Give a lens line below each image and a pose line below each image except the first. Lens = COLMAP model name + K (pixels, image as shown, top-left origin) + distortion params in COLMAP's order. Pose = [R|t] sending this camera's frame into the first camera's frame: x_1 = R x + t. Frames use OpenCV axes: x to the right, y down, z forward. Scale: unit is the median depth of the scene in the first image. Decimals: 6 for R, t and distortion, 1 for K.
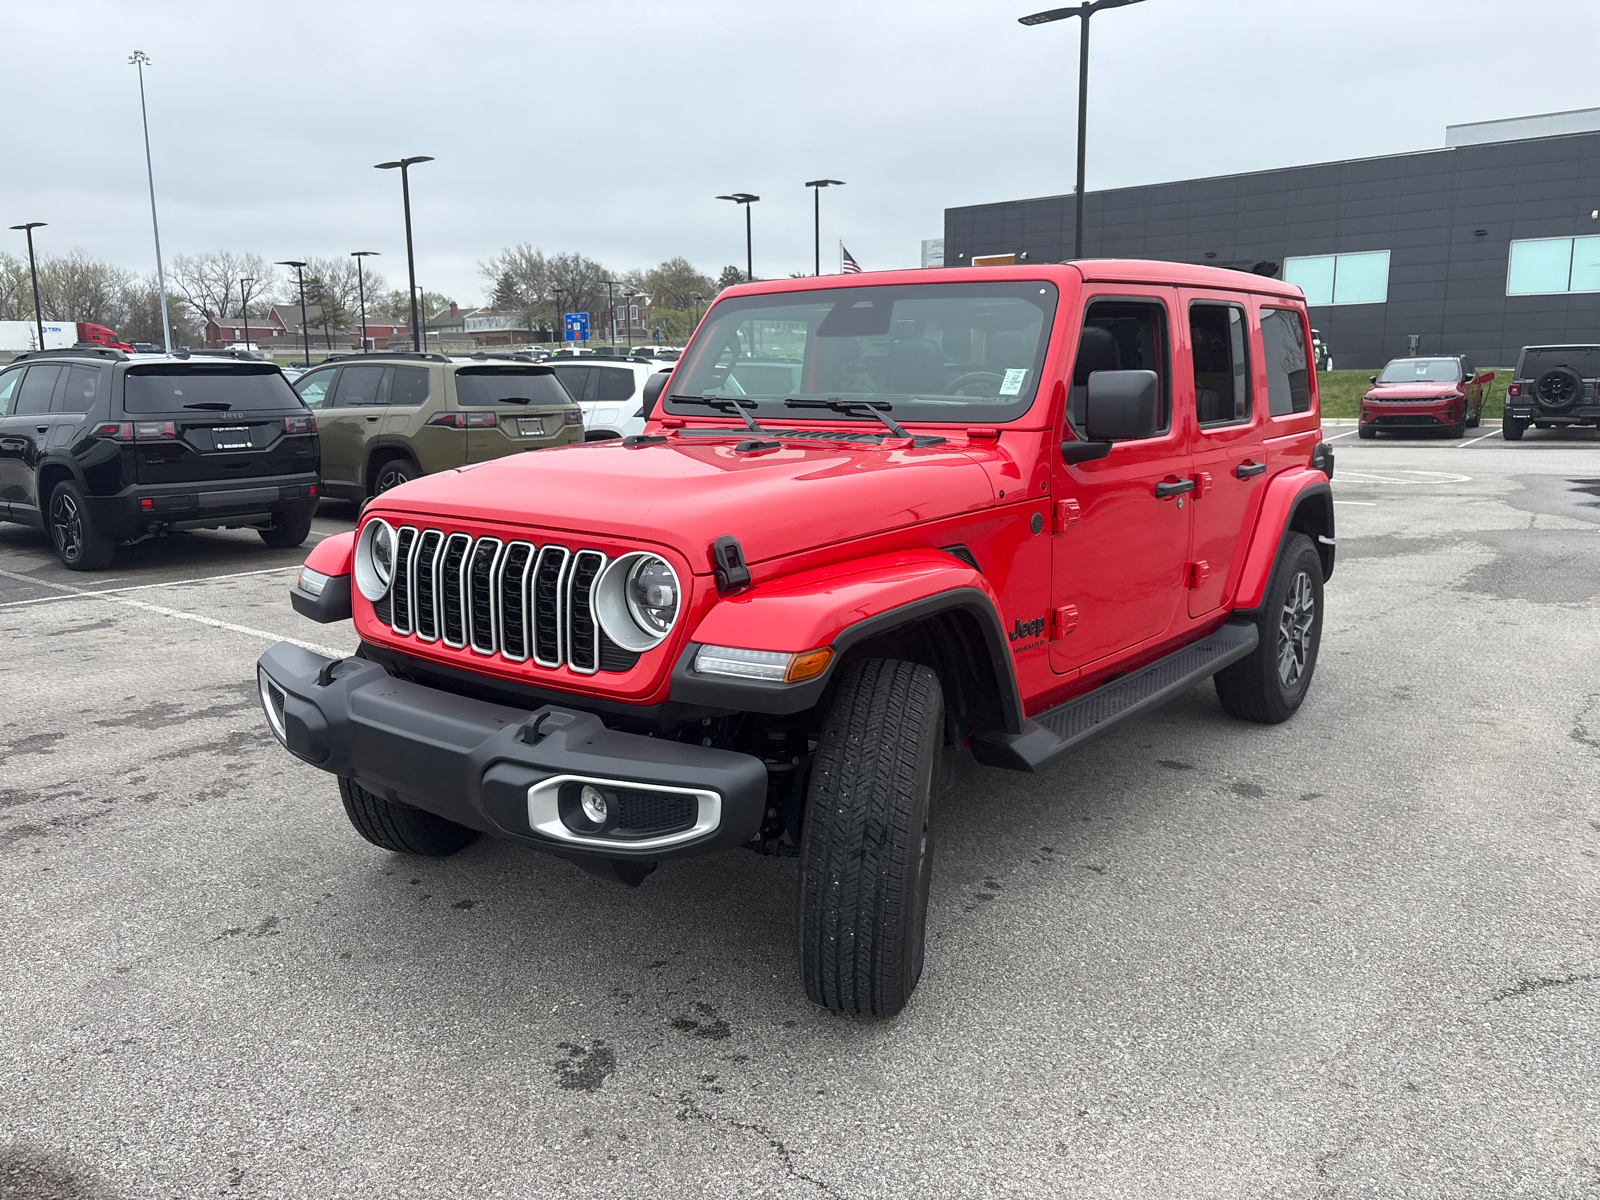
lens RADIAL K [[1200.3, 0, 768.3], [0, 1200.3, 595.0], [0, 0, 1]] dist [0.019357, -0.001012]
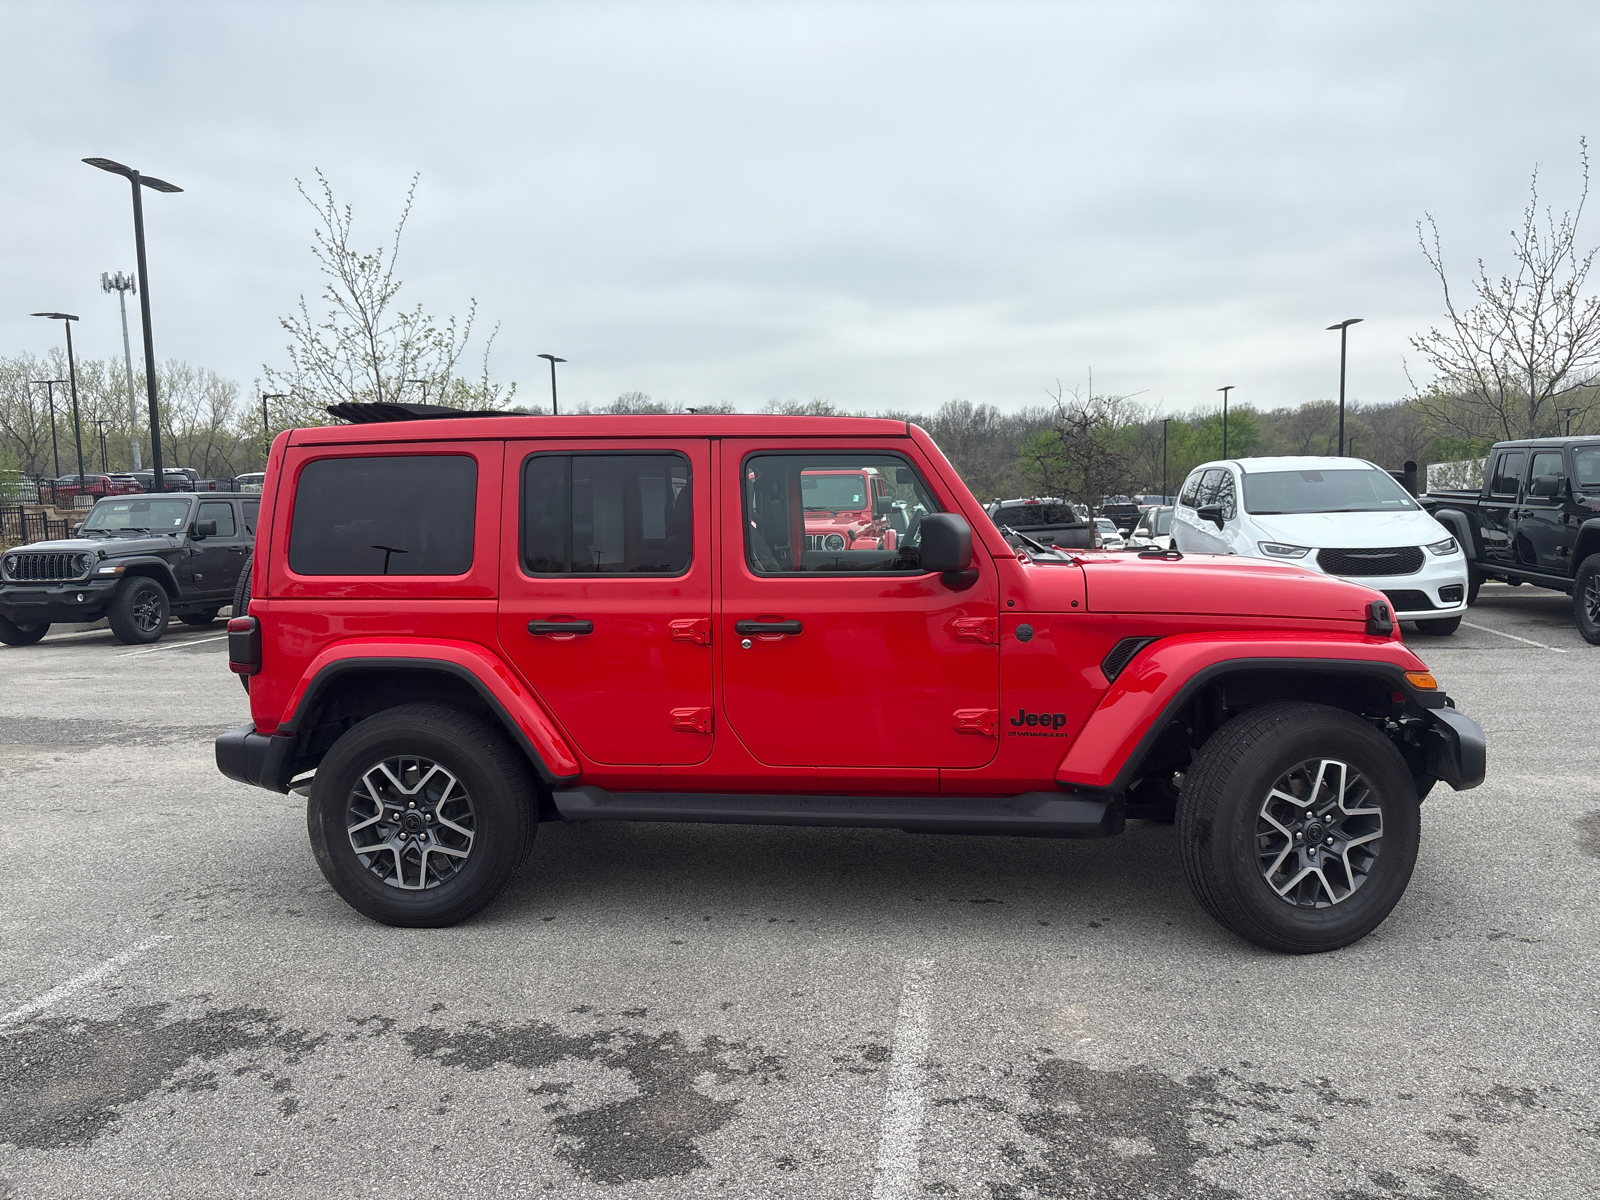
lens RADIAL K [[1231.7, 0, 784.4], [0, 1231.7, 608.0], [0, 0, 1]] dist [0.006859, 0.043510]
pose [[-0.509352, -0.063383, 0.858221, -1.058627], [0.184899, 0.965932, 0.181075, -0.397295], [-0.840460, 0.250916, -0.480279, 2.030670]]
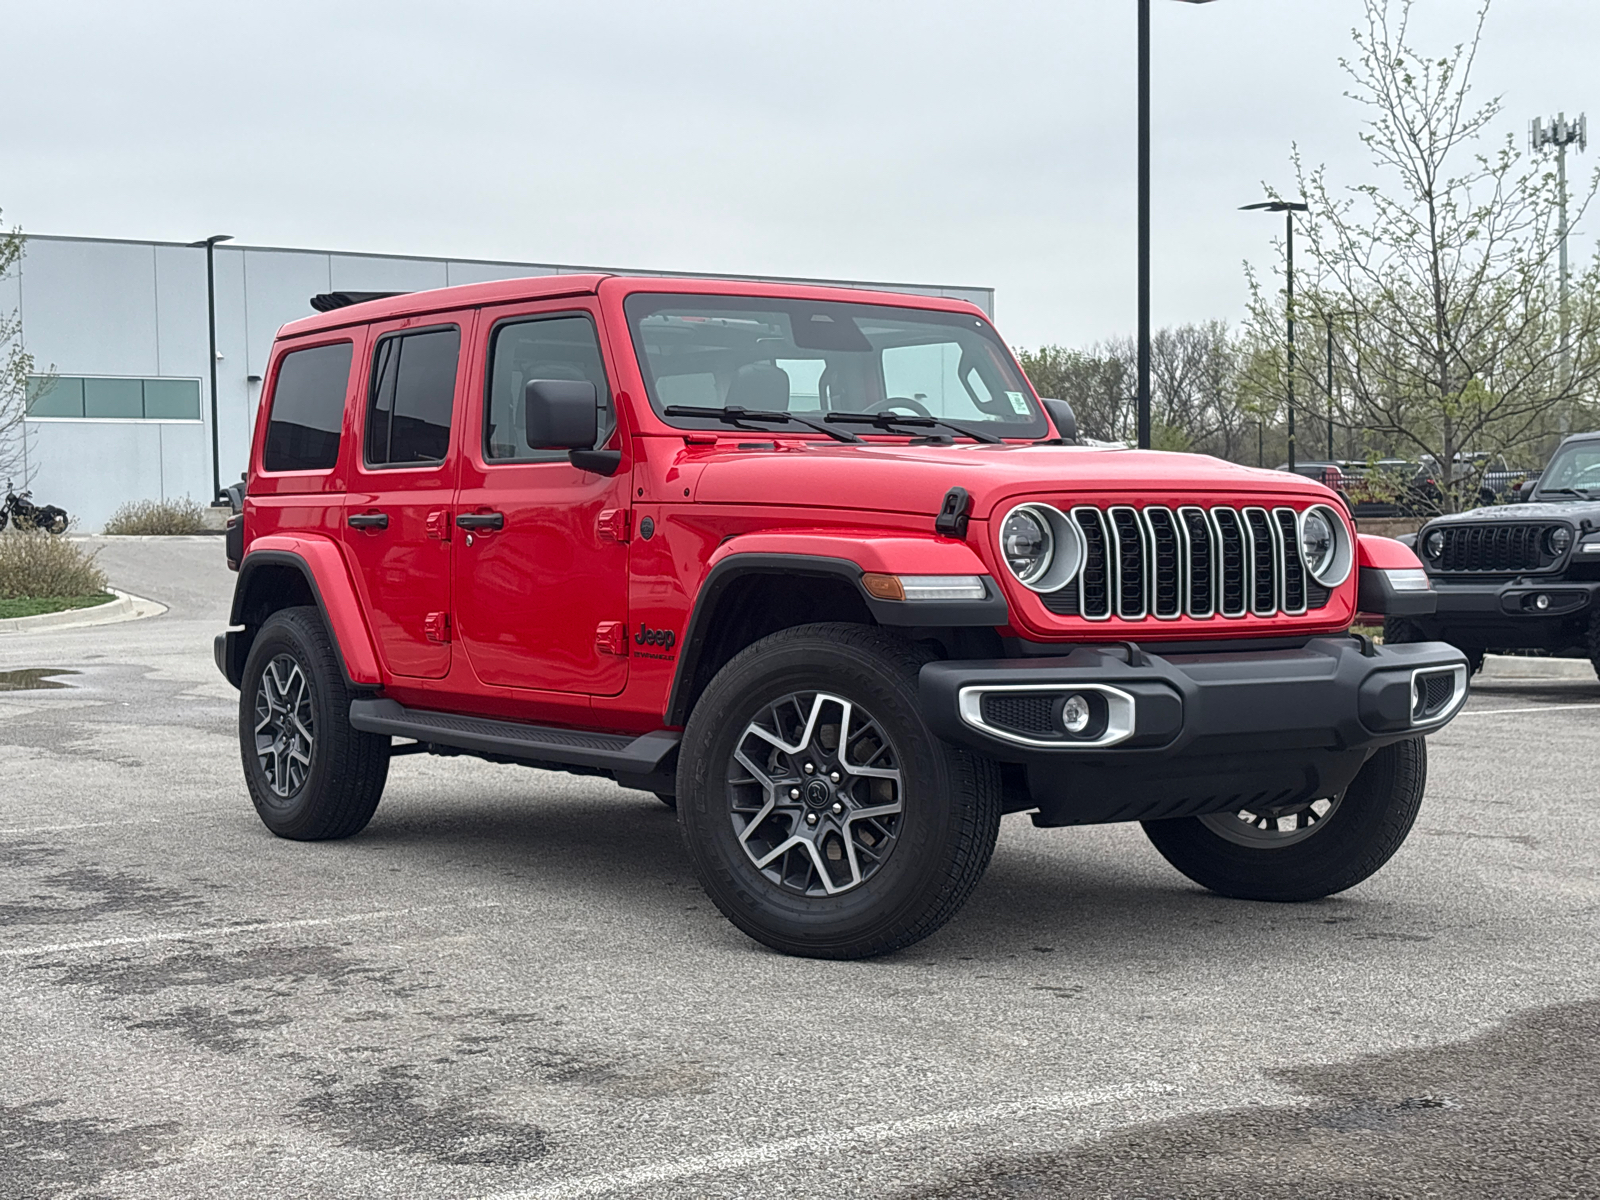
lens RADIAL K [[2457.8, 0, 666.0], [0, 2457.8, 602.9], [0, 0, 1]] dist [0.062452, -0.133846]
pose [[0.323617, -0.016087, 0.946051, -1.983607], [0.178445, 0.982951, -0.044326, 0.038964], [-0.929209, 0.183163, 0.320970, 0.621832]]
